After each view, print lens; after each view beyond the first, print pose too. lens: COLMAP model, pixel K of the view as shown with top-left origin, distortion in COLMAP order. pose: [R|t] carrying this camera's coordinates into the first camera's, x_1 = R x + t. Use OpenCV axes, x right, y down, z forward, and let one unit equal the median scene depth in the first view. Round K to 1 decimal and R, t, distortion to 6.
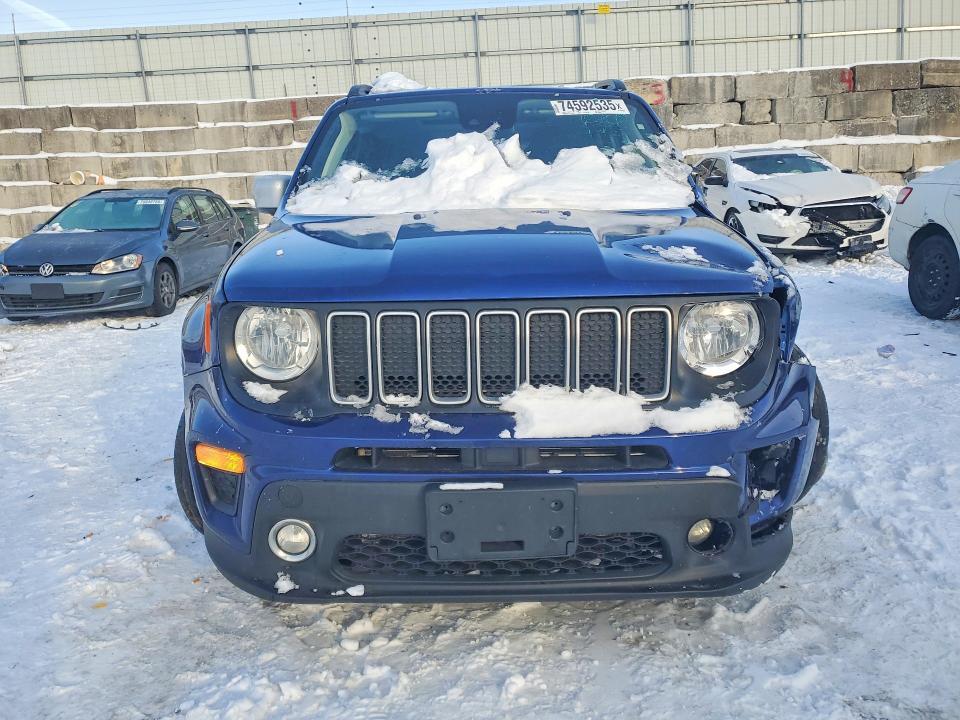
lens RADIAL K [[686.9, 0, 480.0], [0, 686.9, 360.0], [0, 0, 1]] dist [0.003191, 0.005393]
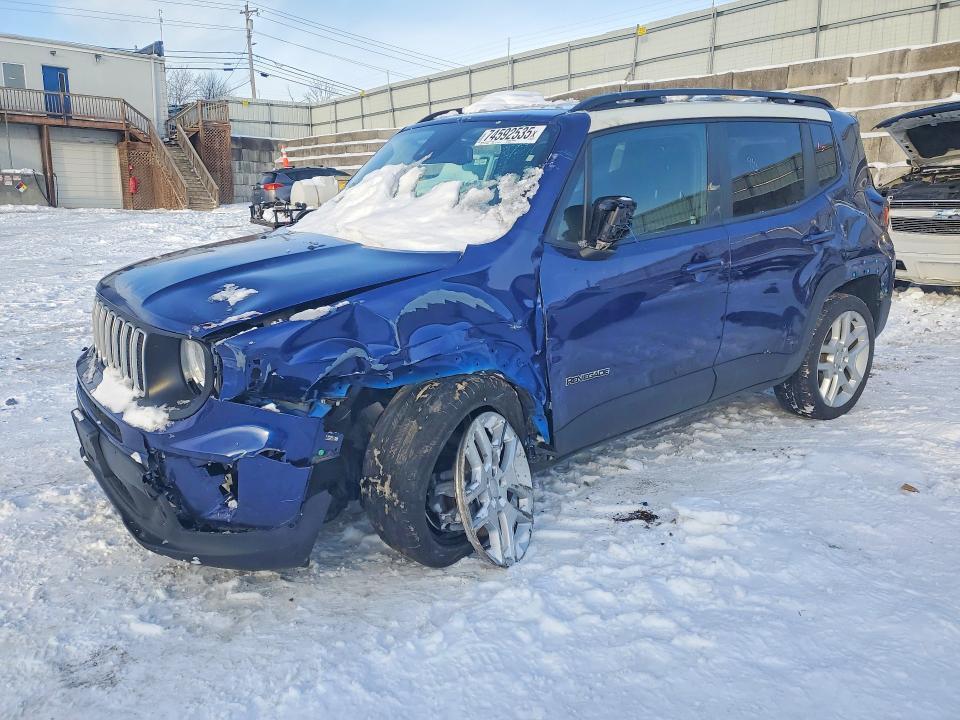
lens RADIAL K [[709.1, 0, 480.0], [0, 709.1, 360.0], [0, 0, 1]] dist [0.051355, -0.079949]
pose [[0.629645, 0.206996, -0.748799, 1.749005], [-0.170938, 0.977143, 0.126381, -0.314332], [0.757844, 0.048423, 0.650637, 0.553381]]
